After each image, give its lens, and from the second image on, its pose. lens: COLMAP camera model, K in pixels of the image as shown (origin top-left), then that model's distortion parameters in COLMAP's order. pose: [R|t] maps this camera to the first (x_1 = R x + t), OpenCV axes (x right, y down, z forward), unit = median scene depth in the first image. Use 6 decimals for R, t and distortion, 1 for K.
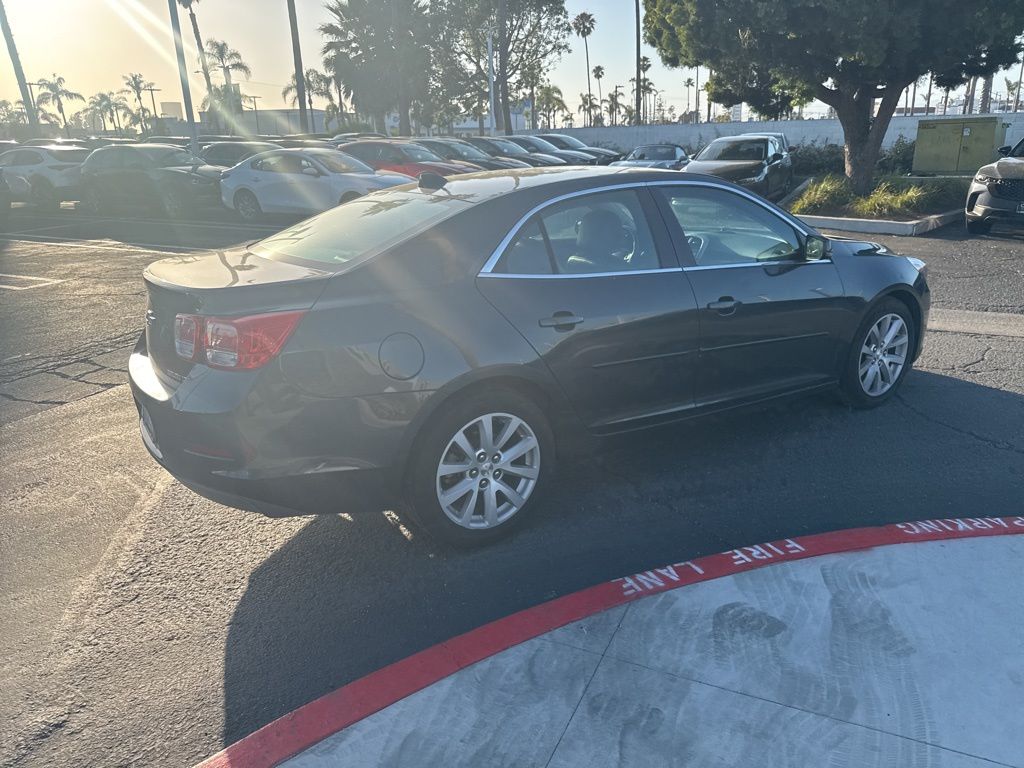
lens RADIAL K [[725.0, 0, 504.3], [0, 725.0, 385.8], [0, 0, 1]] dist [0.019878, -0.027952]
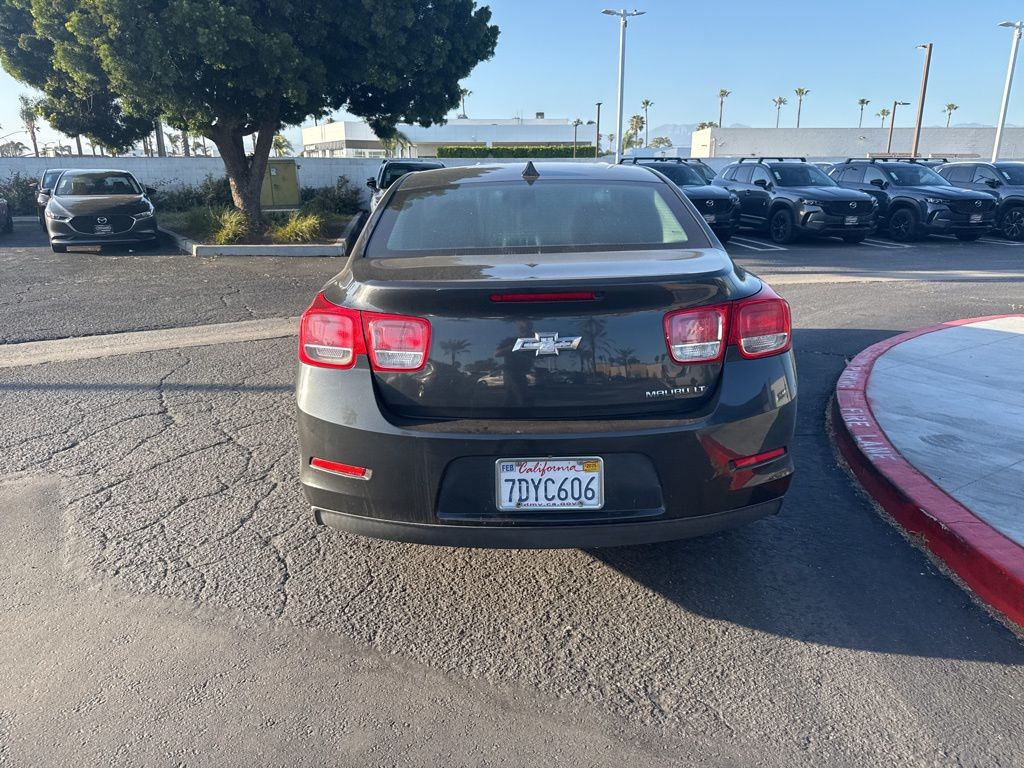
lens RADIAL K [[725.0, 0, 505.4], [0, 725.0, 384.7], [0, 0, 1]] dist [0.019878, -0.027952]
pose [[0.543406, -0.212774, 0.812057, -0.338106], [0.261576, 0.962103, 0.077050, -0.036717], [-0.797676, 0.170546, 0.578469, 0.200799]]
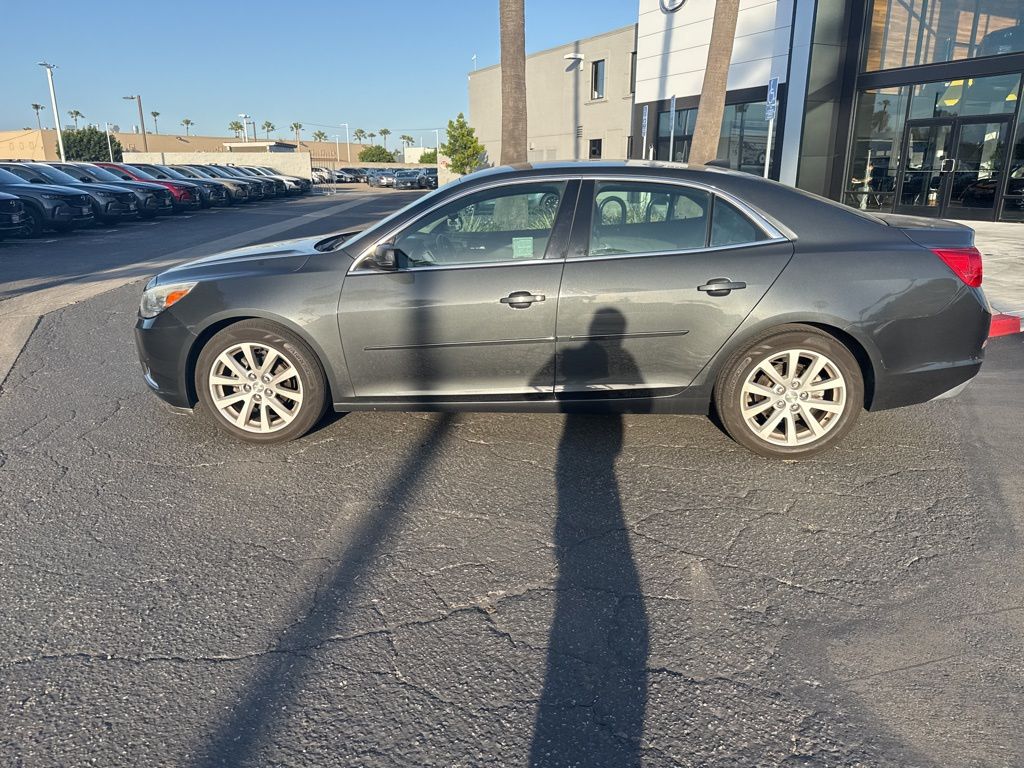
lens RADIAL K [[725.0, 0, 506.5], [0, 725.0, 388.2], [0, 0, 1]] dist [0.019878, -0.027952]
pose [[-0.787559, -0.152726, 0.597014, -0.220463], [0.216396, 0.838566, 0.499979, -0.239783], [-0.576996, 0.522954, -0.627371, 0.793356]]
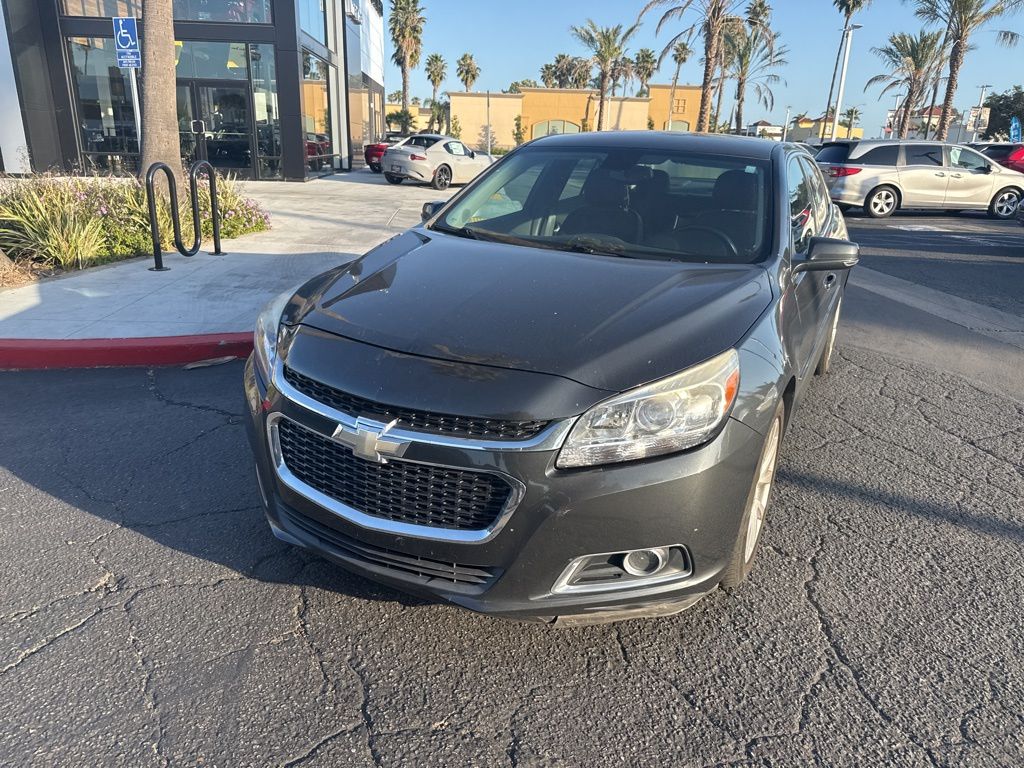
lens RADIAL K [[725.0, 0, 509.8], [0, 725.0, 388.5], [0, 0, 1]] dist [0.019878, -0.027952]
pose [[-0.871403, 0.154679, -0.465543, 0.330517], [-0.166303, 0.799653, 0.576974, -0.229759], [0.461519, 0.580198, -0.671096, 0.730347]]
